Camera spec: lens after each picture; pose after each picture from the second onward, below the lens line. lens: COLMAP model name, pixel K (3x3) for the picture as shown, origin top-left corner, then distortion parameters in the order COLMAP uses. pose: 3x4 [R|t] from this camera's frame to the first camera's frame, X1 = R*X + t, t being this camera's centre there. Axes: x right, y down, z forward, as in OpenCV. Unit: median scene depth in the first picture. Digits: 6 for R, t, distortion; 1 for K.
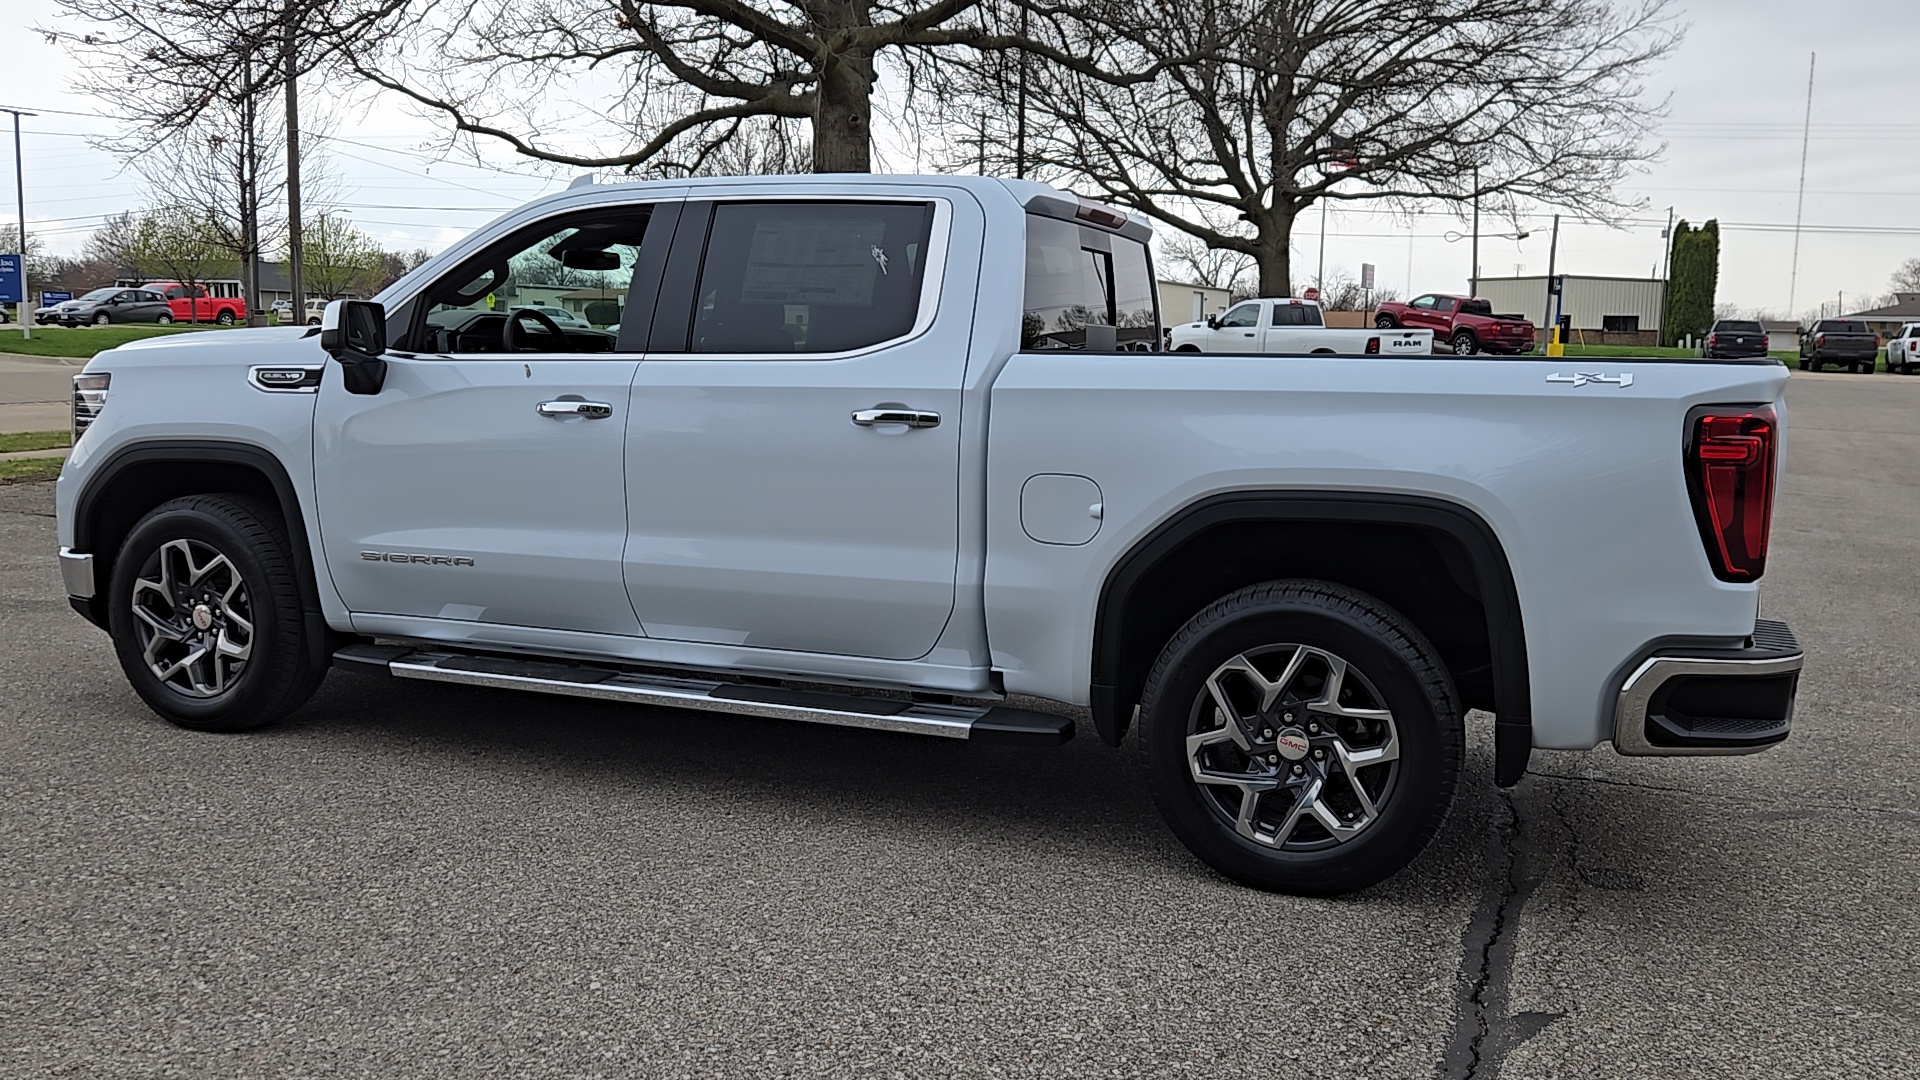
lens RADIAL K [[1589.7, 0, 956.4], [0, 1589.7, 535.1], [0, 0, 1]] dist [0.021443, -0.006034]
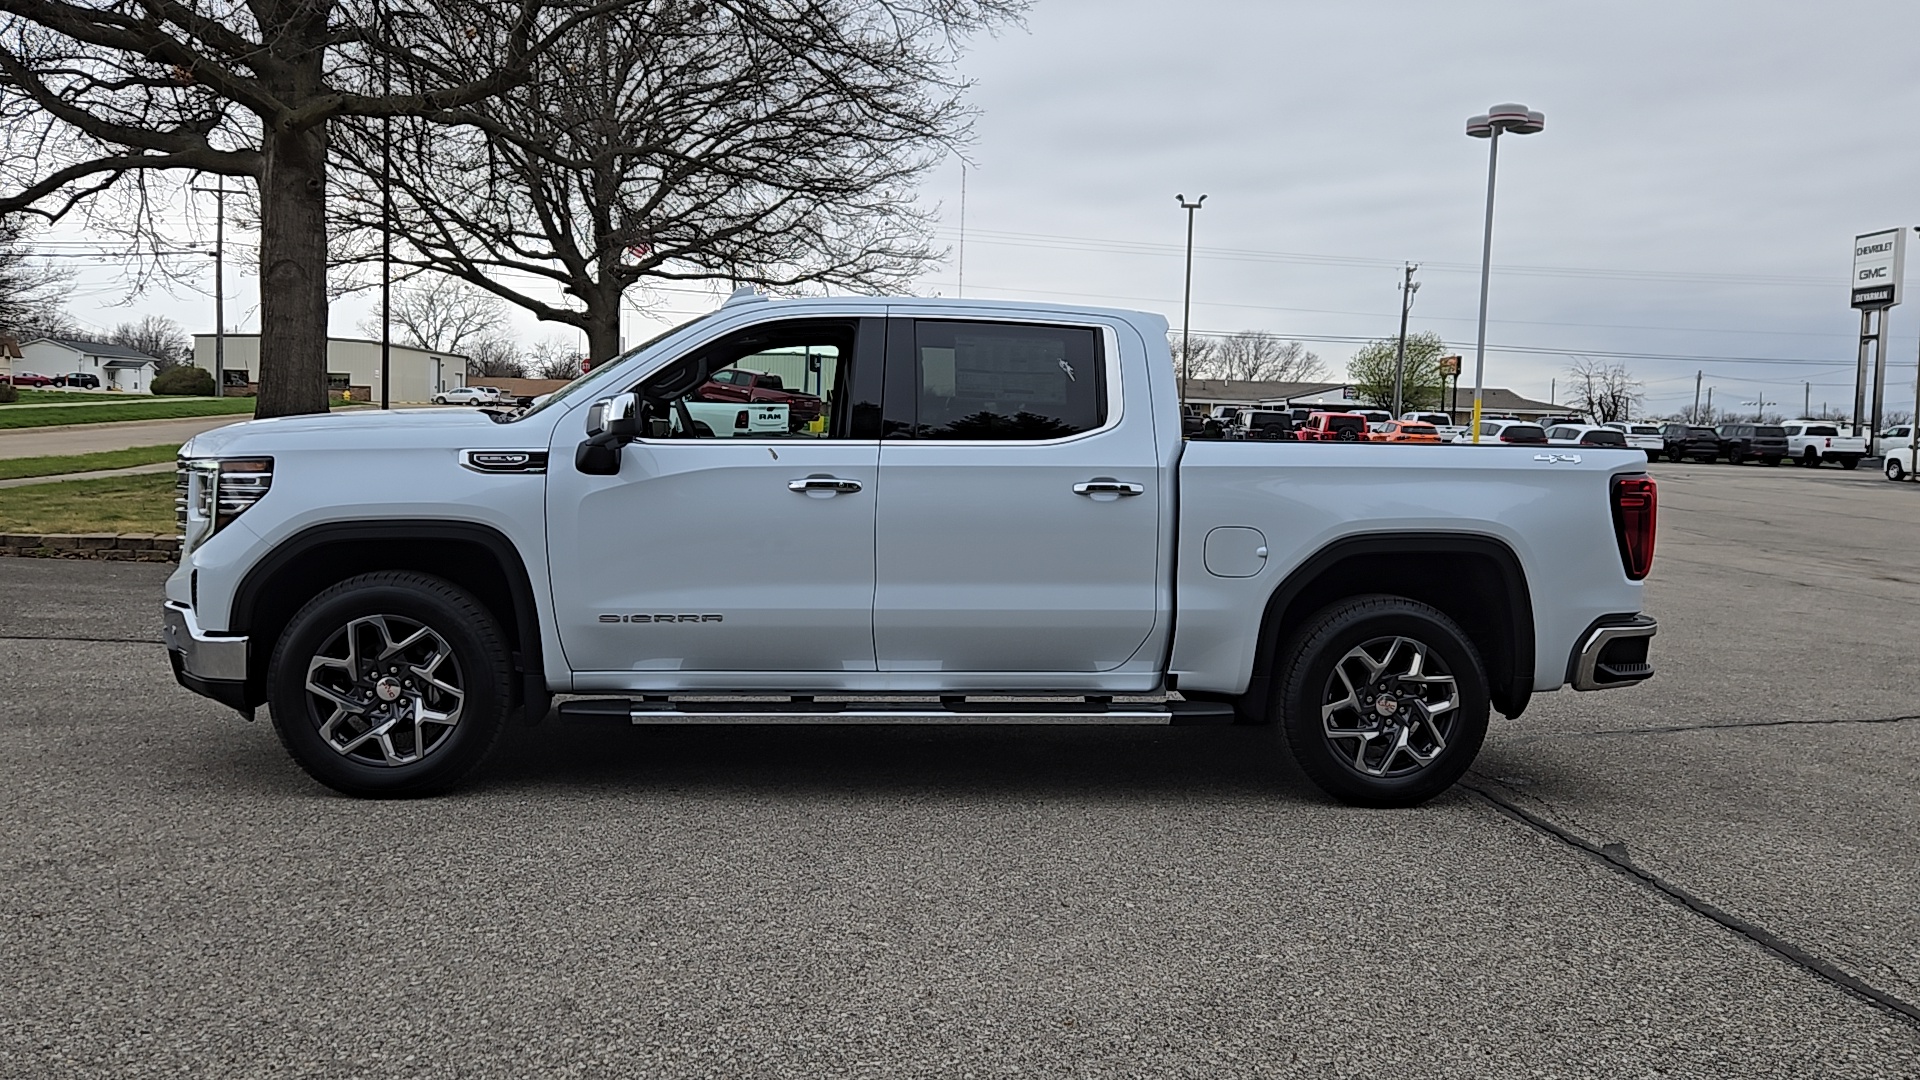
lens RADIAL K [[1589.7, 0, 956.4], [0, 1589.7, 535.1], [0, 0, 1]] dist [0.021443, -0.006034]
pose [[0.883758, -0.027448, 0.467139, -0.637083], [0.047070, 0.998429, -0.030383, -0.000046], [-0.465571, 0.048840, 0.883662, -0.099012]]
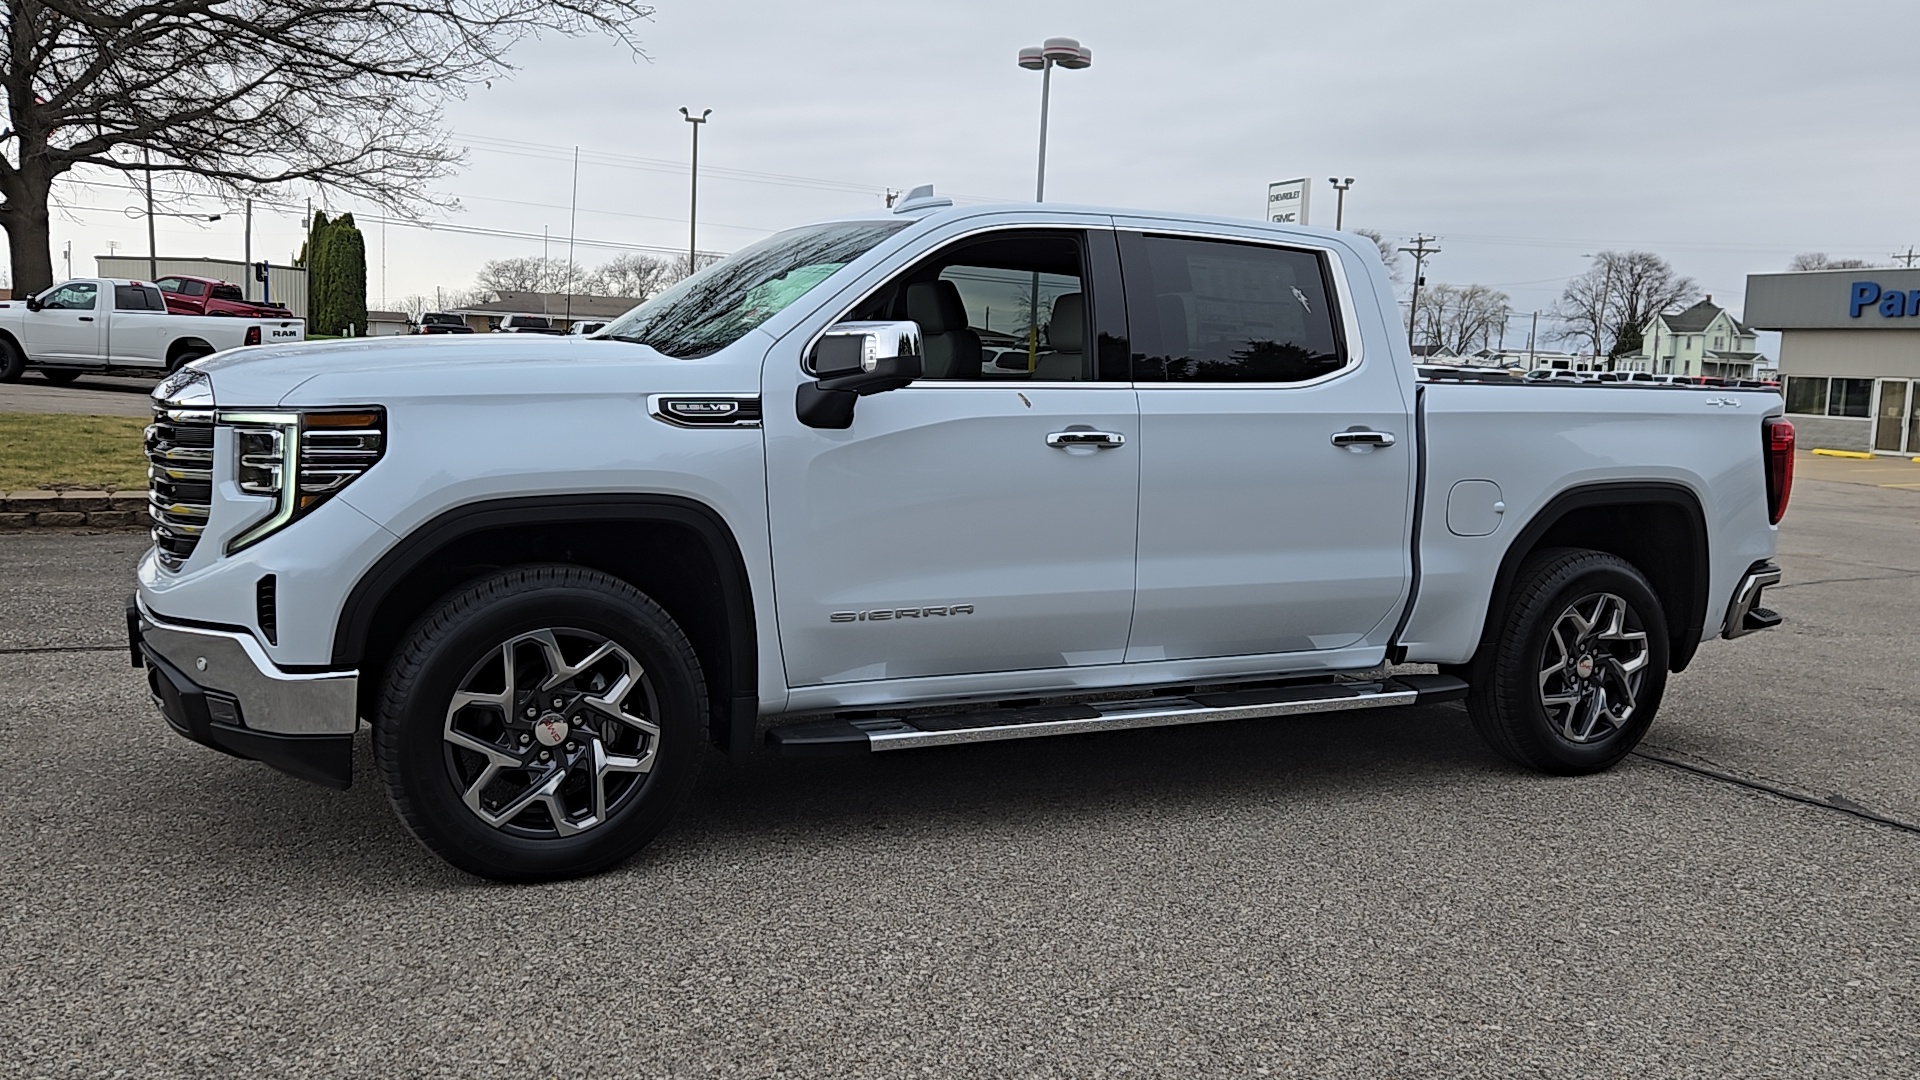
lens RADIAL K [[1589.7, 0, 956.4], [0, 1589.7, 535.1], [0, 0, 1]] dist [0.021443, -0.006034]
pose [[0.668456, -0.074444, 0.740017, -0.903418], [0.067858, 0.996933, 0.038993, -0.056796], [-0.740650, 0.024151, 0.671457, 0.361617]]
